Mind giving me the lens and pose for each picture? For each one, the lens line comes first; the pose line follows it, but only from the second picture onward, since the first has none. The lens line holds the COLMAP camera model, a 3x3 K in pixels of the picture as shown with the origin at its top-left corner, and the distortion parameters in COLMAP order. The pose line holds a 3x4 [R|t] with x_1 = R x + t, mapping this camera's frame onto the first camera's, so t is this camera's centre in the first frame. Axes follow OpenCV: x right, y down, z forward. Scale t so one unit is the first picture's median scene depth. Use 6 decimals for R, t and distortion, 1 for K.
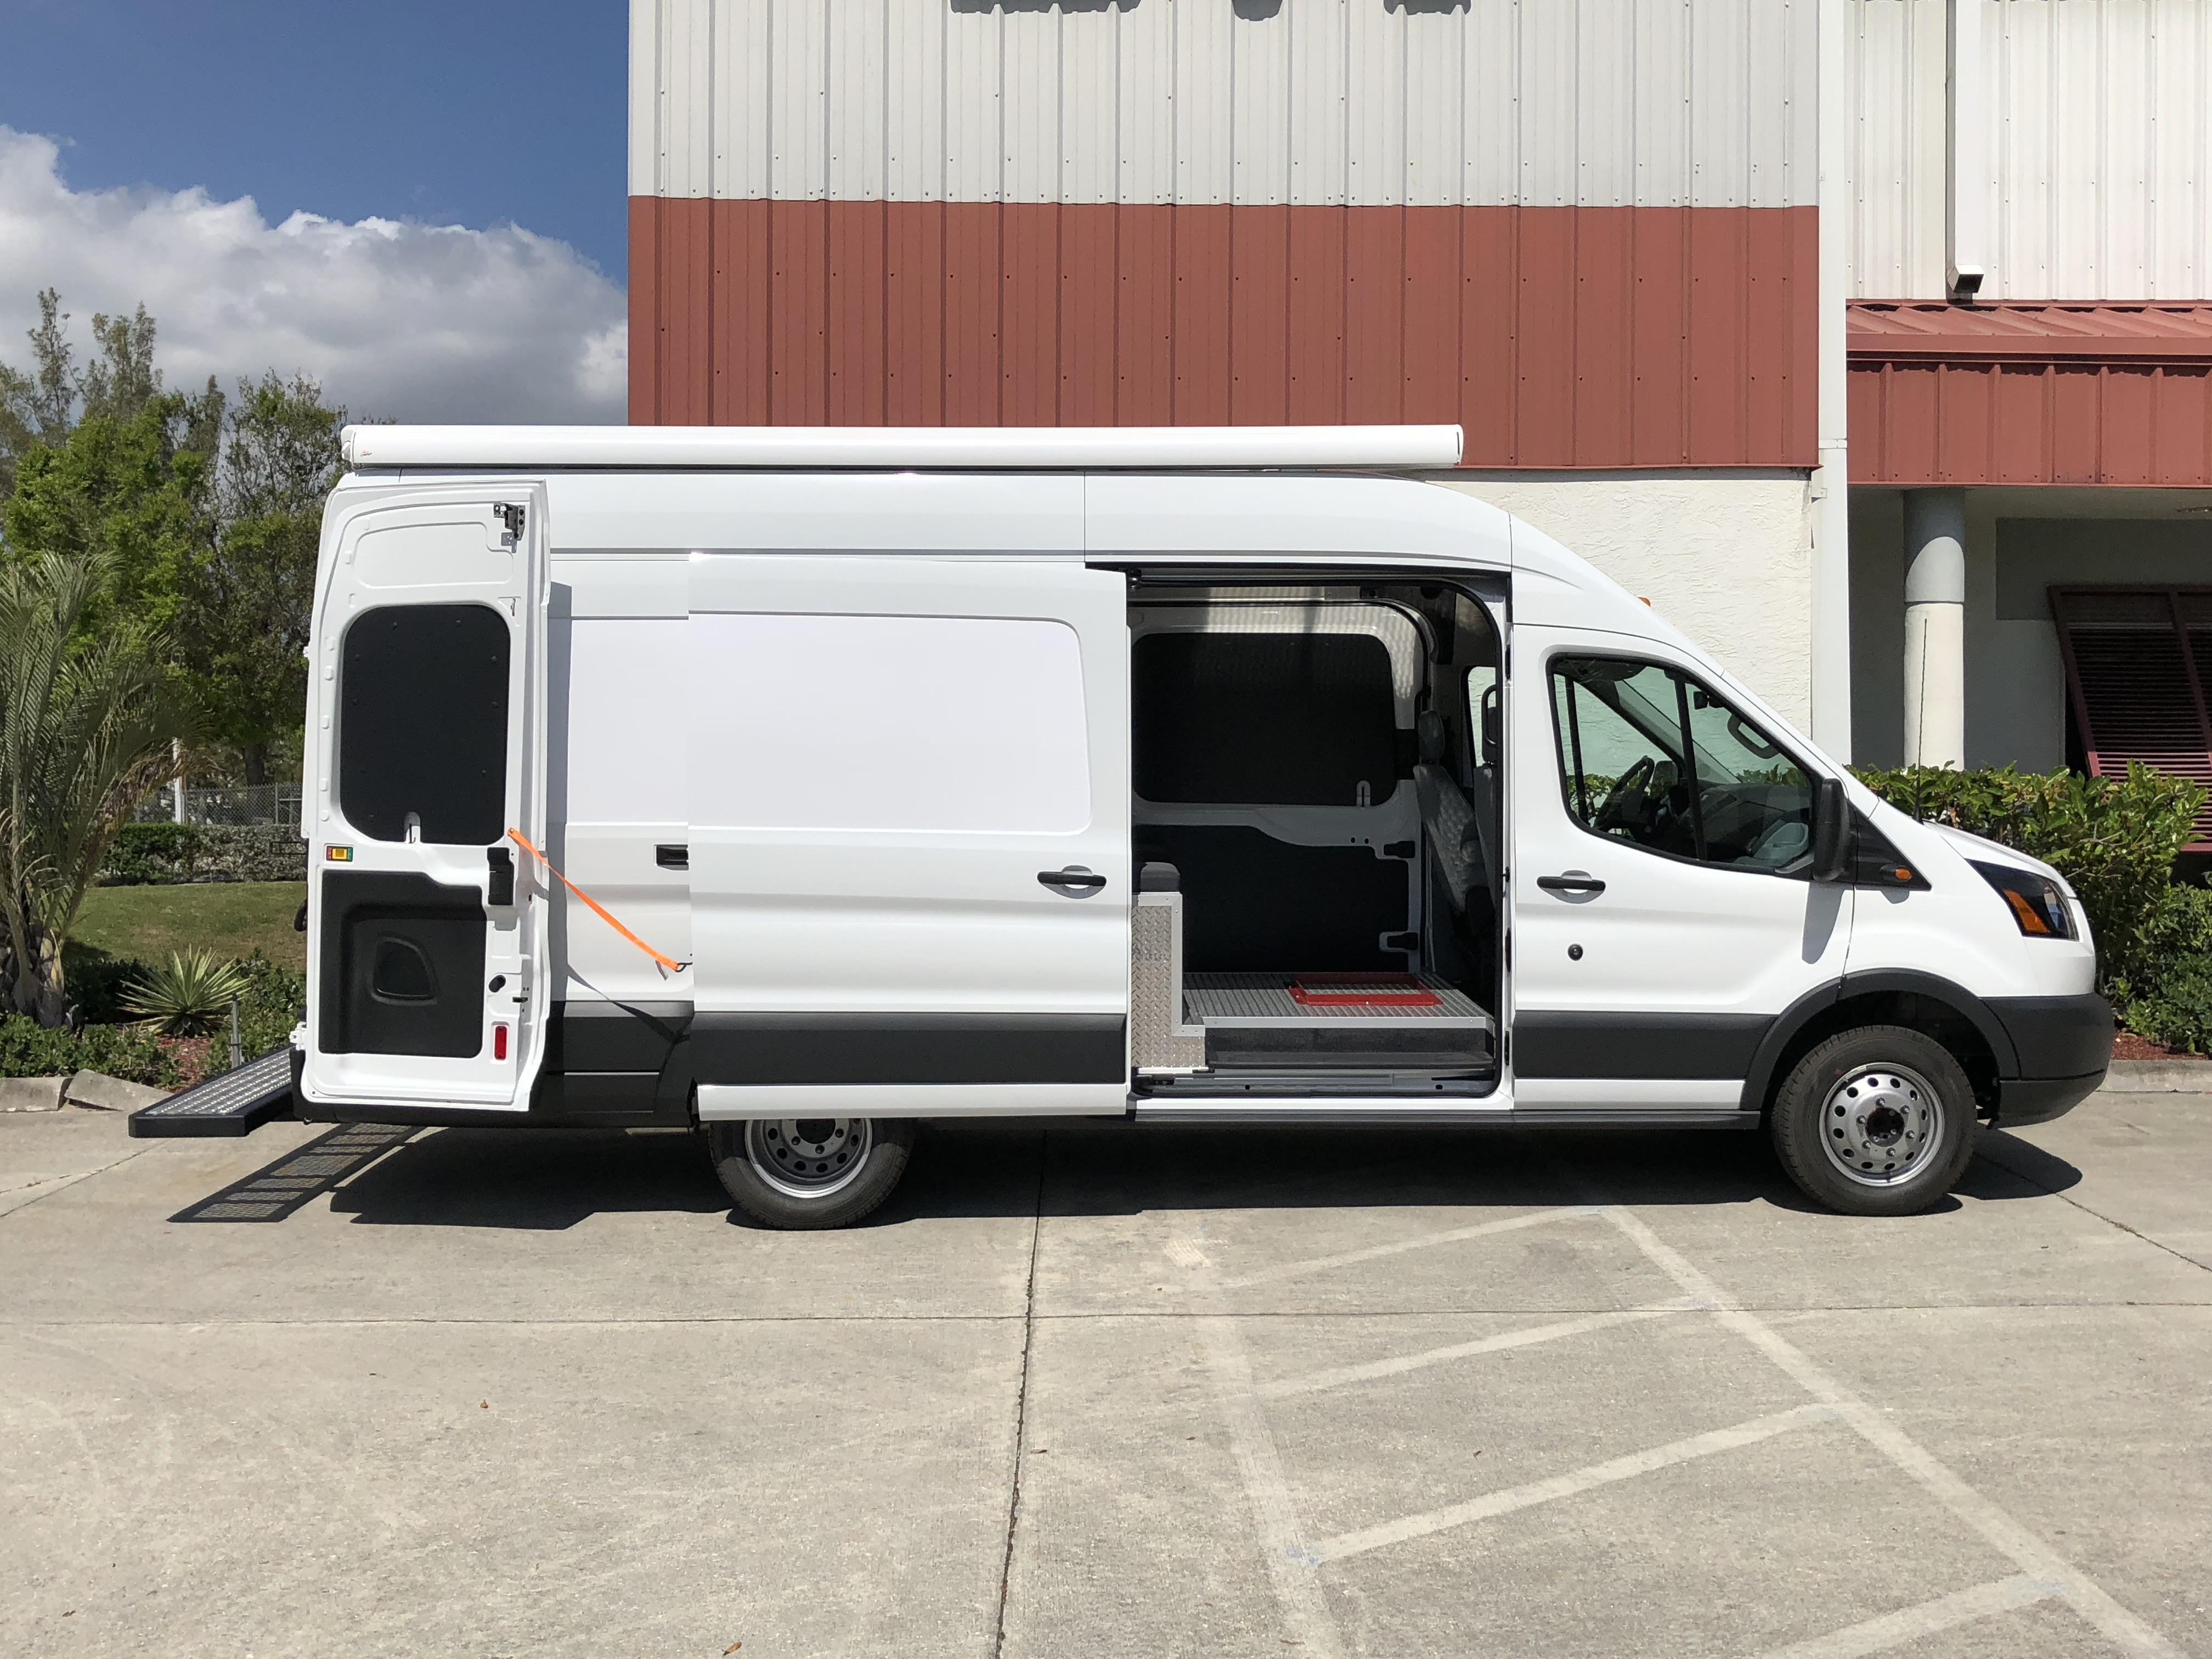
lens RADIAL K [[2249.1, 0, 1115.7], [0, 2249.1, 830.0], [0, 0, 1]] dist [0.019075, 0.000000]
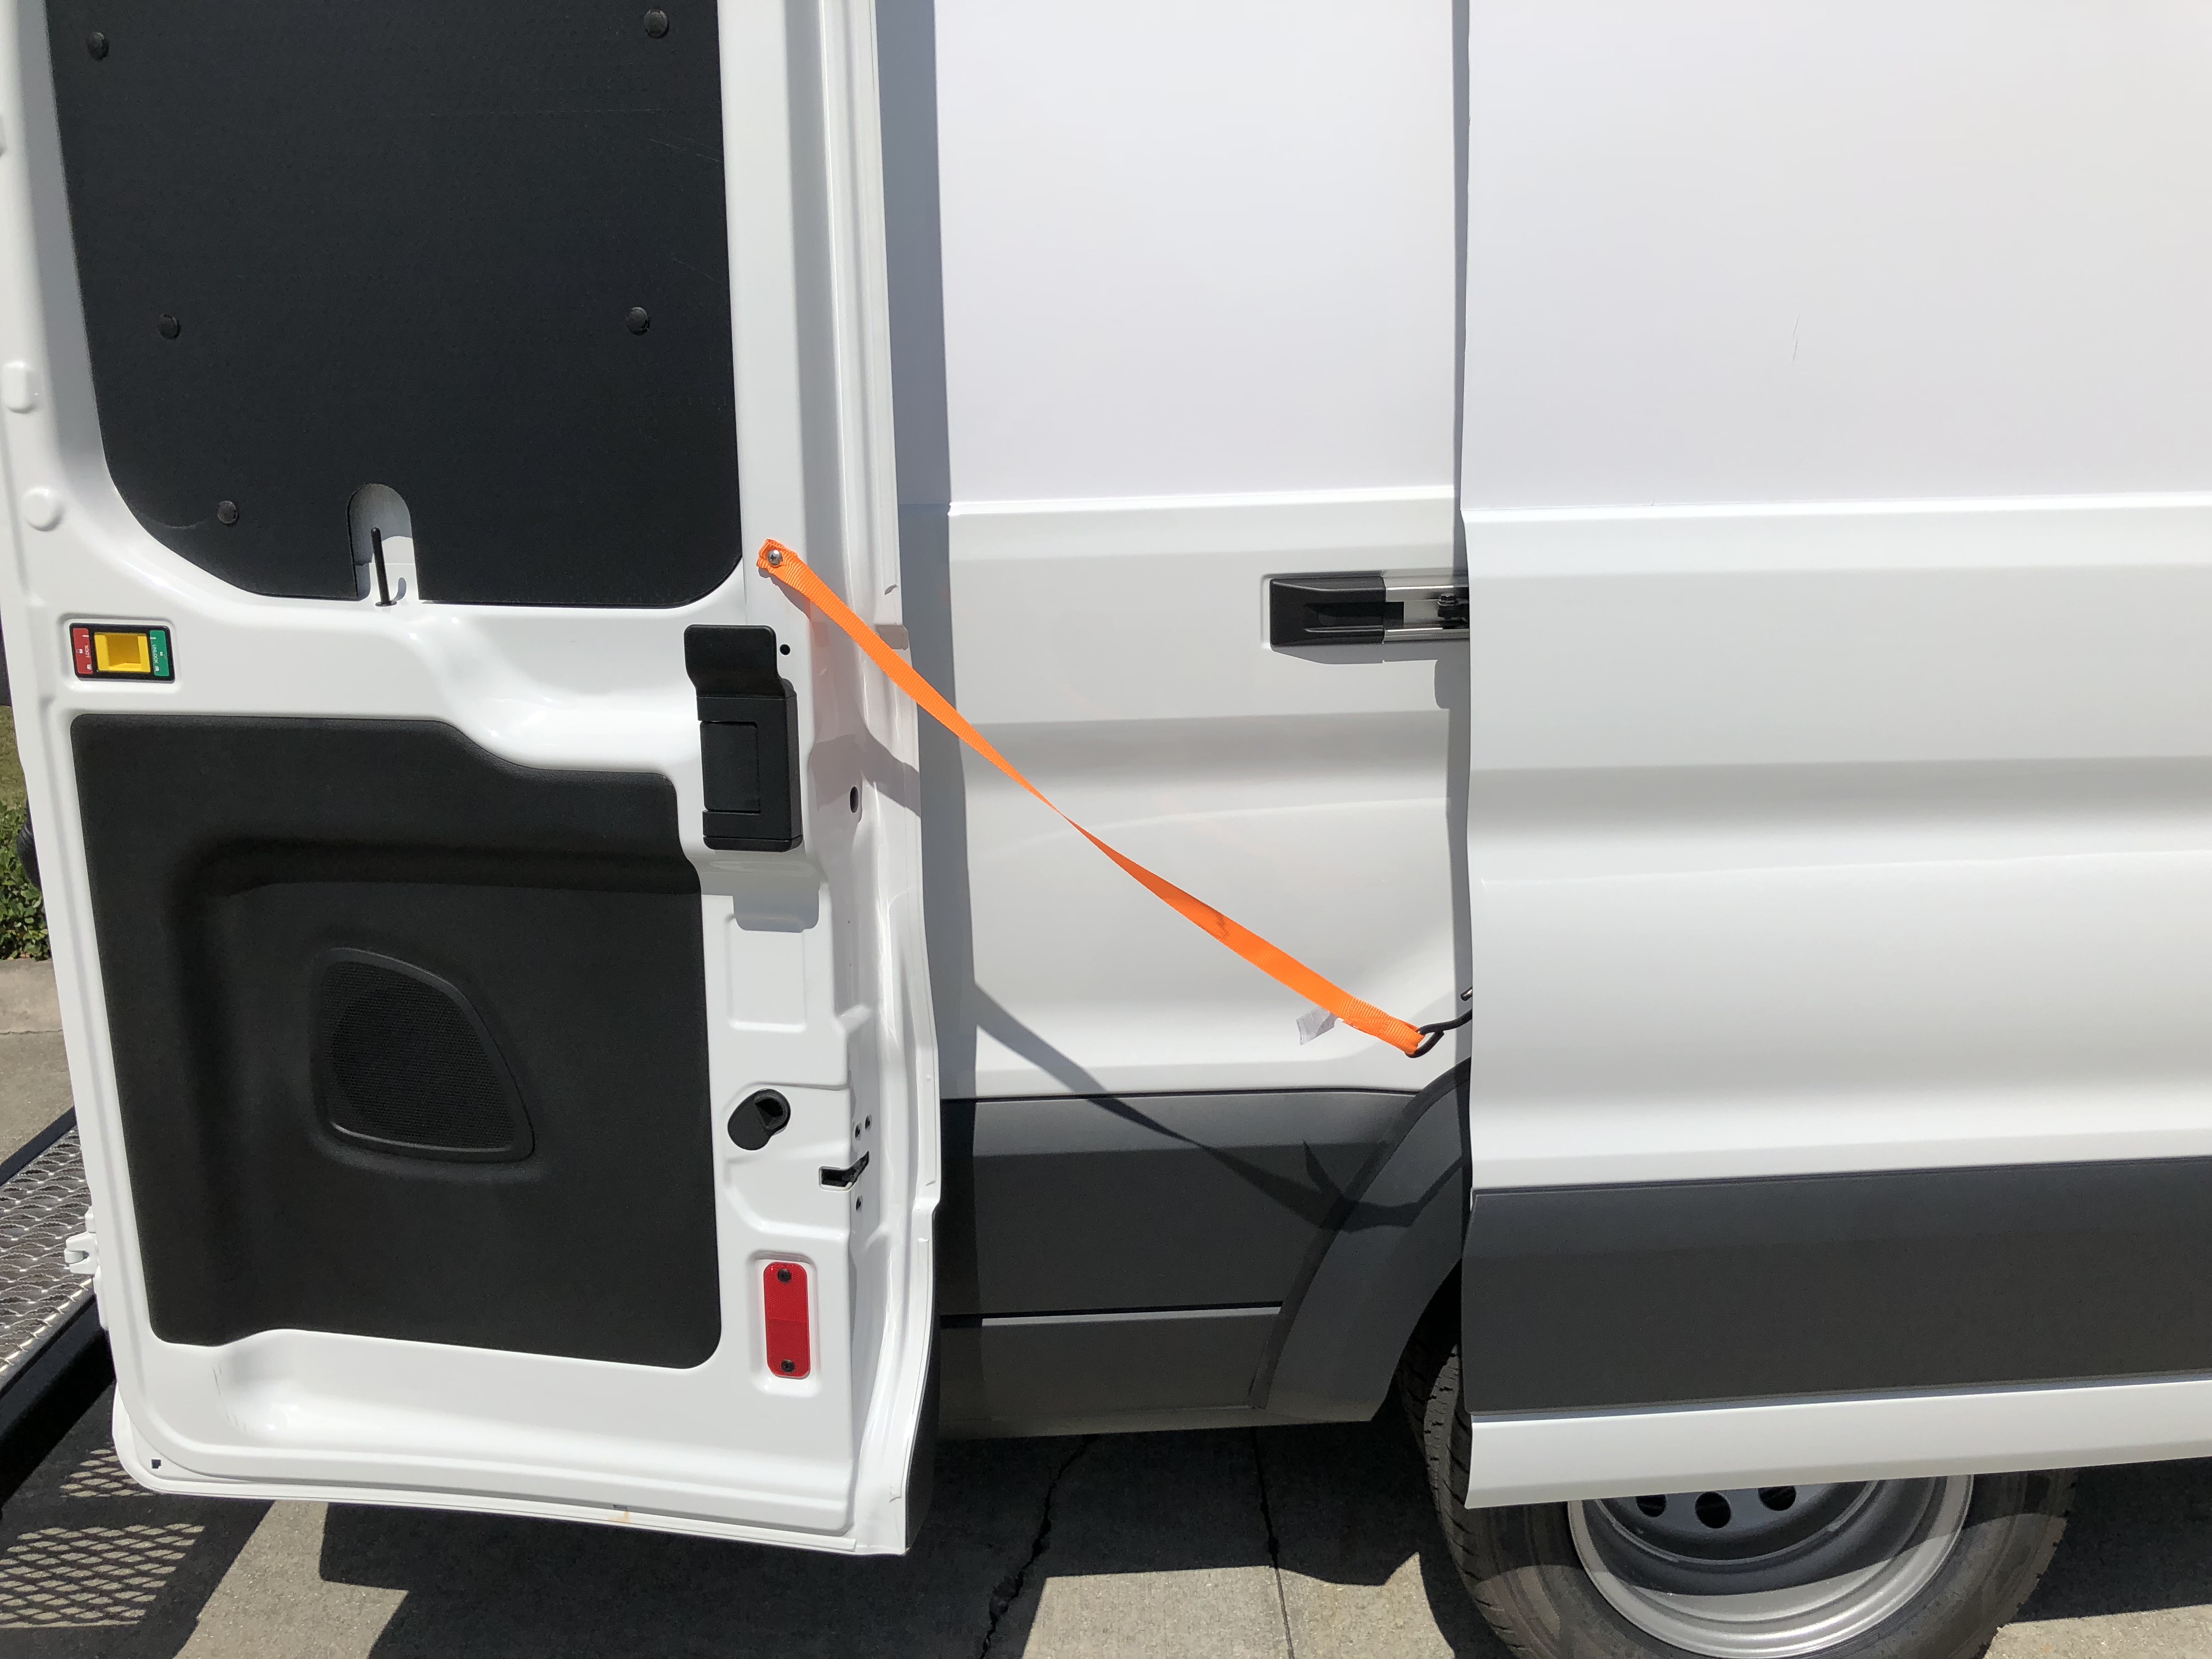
lens RADIAL K [[1820.5, 0, 1146.5], [0, 1820.5, 834.5], [0, 0, 1]] dist [0.012929, -0.005087]
pose [[0.999331, -0.034302, 0.012676, -0.228505], [0.030960, 0.978068, 0.205973, -0.009269], [-0.019464, -0.205443, 0.978476, 0.787983]]
